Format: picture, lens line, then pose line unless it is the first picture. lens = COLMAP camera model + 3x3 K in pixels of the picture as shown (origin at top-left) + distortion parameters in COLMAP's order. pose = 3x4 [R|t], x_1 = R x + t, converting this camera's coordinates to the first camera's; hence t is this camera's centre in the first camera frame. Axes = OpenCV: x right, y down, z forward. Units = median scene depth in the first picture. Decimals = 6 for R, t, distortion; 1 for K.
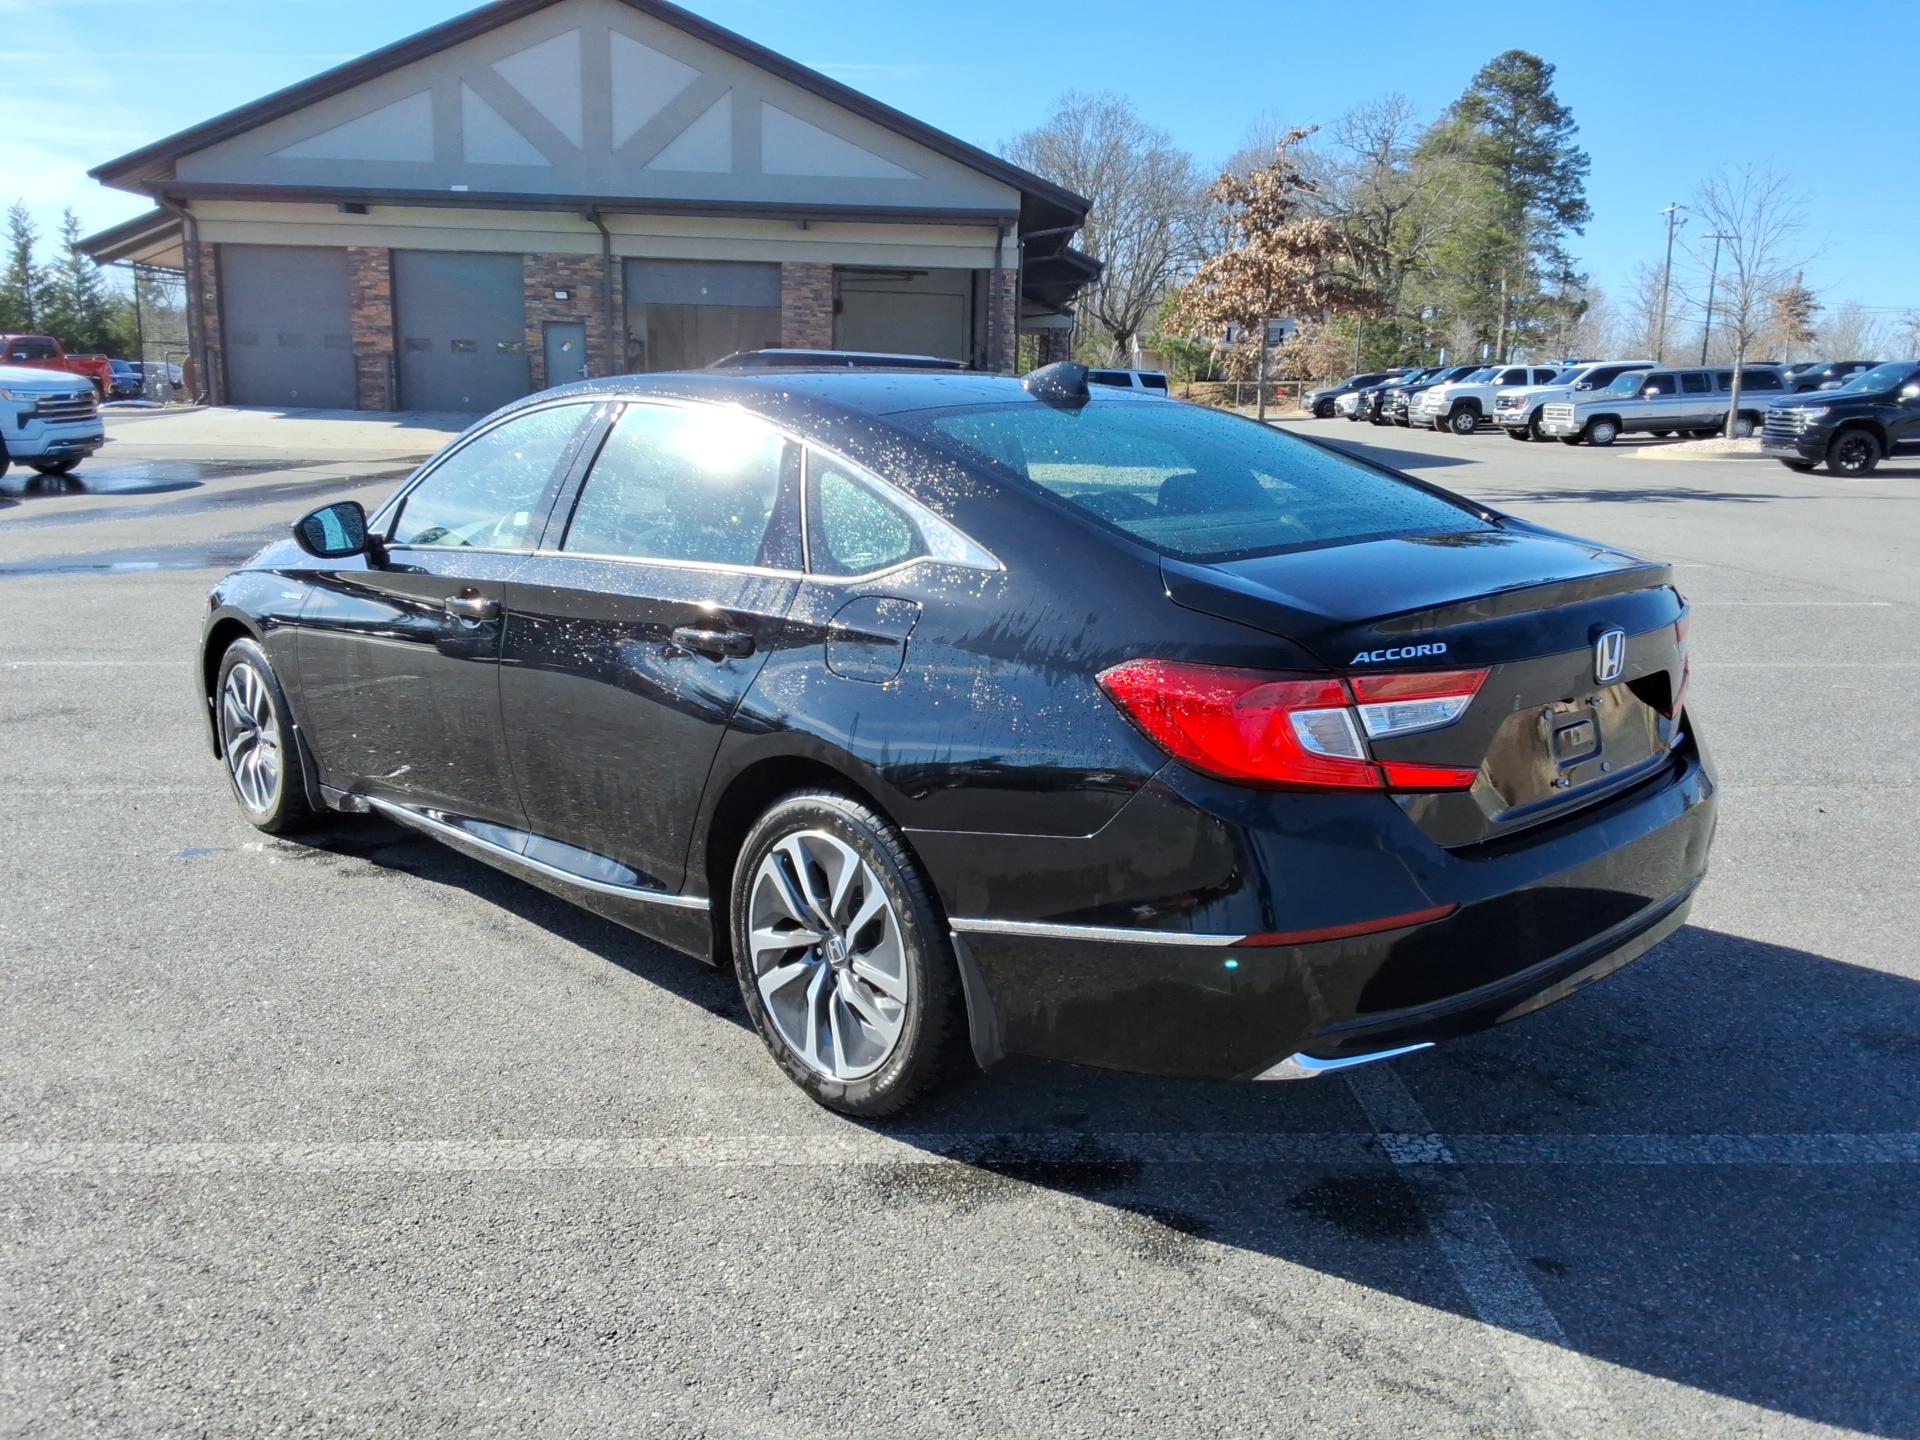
lens RADIAL K [[1544.3, 0, 979.5], [0, 1544.3, 706.5], [0, 0, 1]] dist [0.118132, -0.181501]
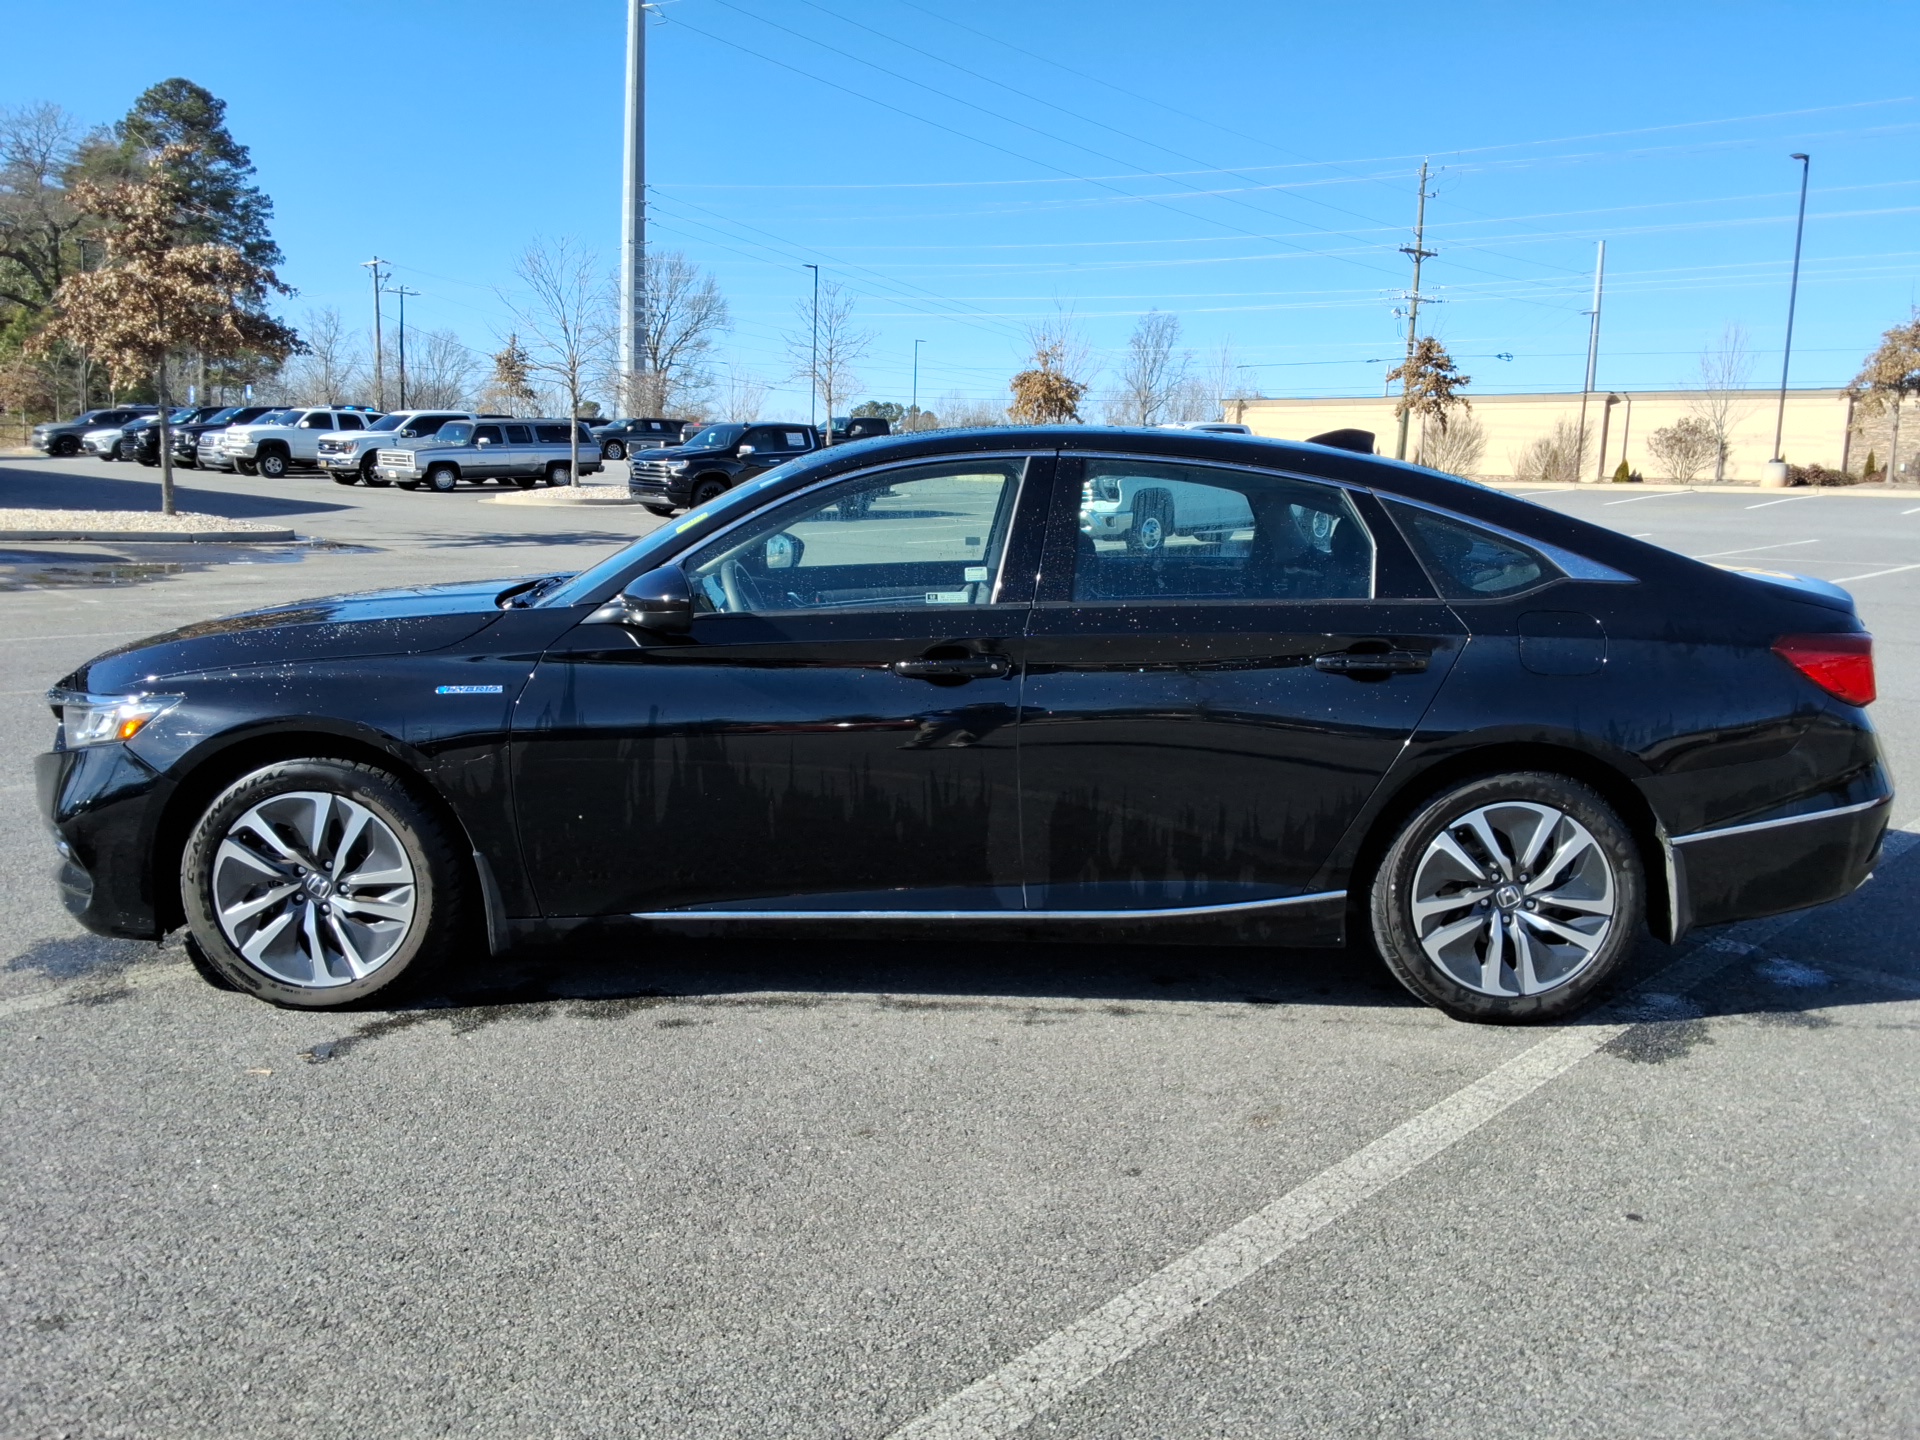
lens RADIAL K [[1544.3, 0, 979.5], [0, 1544.3, 706.5], [0, 0, 1]] dist [0.118132, -0.181501]
pose [[0.690864, -0.100584, 0.715954, -0.118168], [0.120301, 0.992463, 0.023345, -0.007027], [-0.712906, 0.070002, 0.697757, 0.038066]]
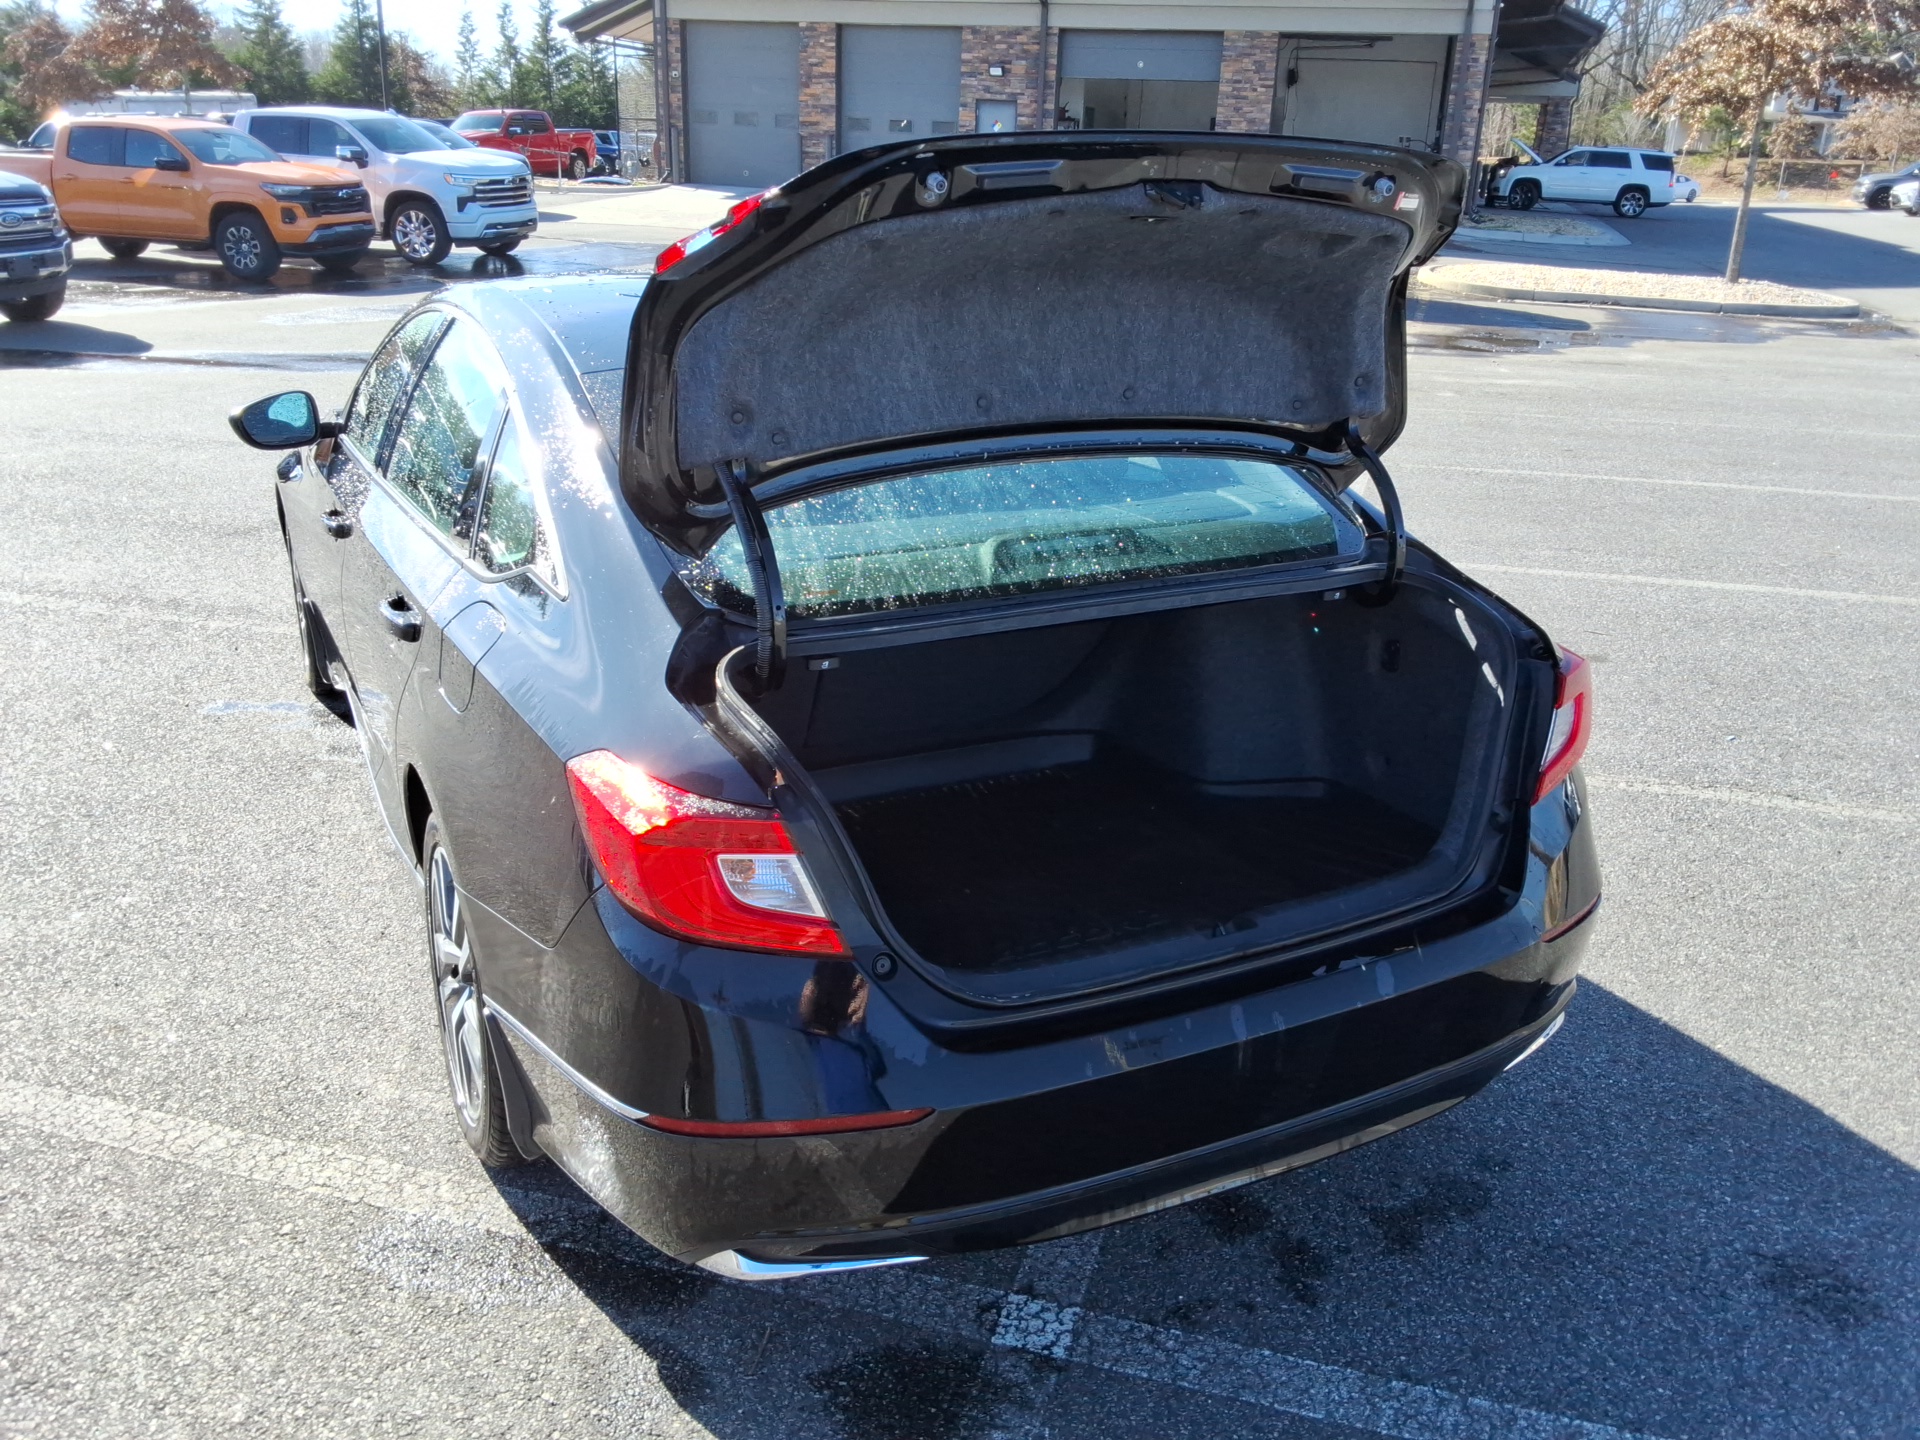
lens RADIAL K [[1544.3, 0, 979.5], [0, 1544.3, 706.5], [0, 0, 1]] dist [0.118132, -0.181501]
pose [[0.953788, 0.111735, -0.278933, 0.039573], [-0.072662, 0.986507, 0.146712, -0.014373], [0.291562, -0.119664, 0.949037, 0.021536]]
